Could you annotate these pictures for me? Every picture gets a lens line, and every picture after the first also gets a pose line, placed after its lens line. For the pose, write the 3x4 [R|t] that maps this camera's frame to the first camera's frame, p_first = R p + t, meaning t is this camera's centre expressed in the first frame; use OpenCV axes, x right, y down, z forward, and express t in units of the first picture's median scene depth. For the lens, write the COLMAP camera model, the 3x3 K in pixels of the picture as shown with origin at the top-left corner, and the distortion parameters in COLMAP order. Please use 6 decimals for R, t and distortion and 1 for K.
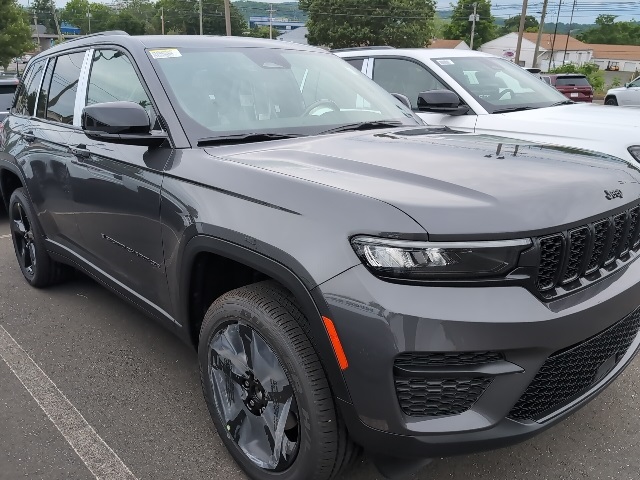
lens RADIAL K [[535.0, 0, 320.0], [0, 535.0, 240.0], [0, 0, 1]] dist [-0.004691, 0.002668]
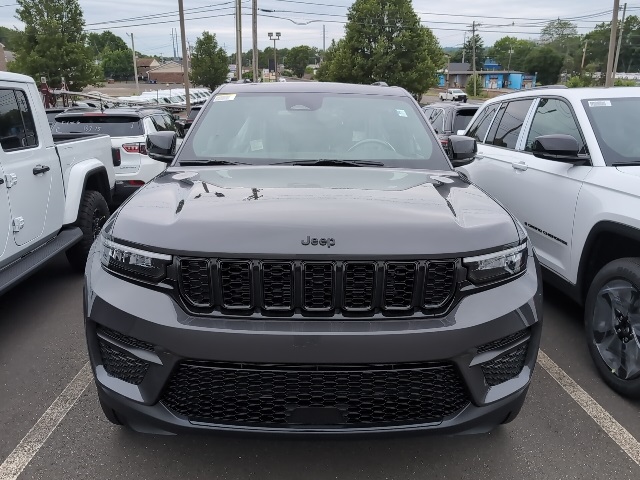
lens RADIAL K [[535.0, 0, 320.0], [0, 535.0, 240.0], [0, 0, 1]] dist [-0.004691, 0.002668]
pose [[0.769574, 0.166291, -0.616525, 0.501626], [-0.201602, 0.979388, 0.012515, -0.043555], [0.605898, 0.114662, 0.787236, 0.089322]]
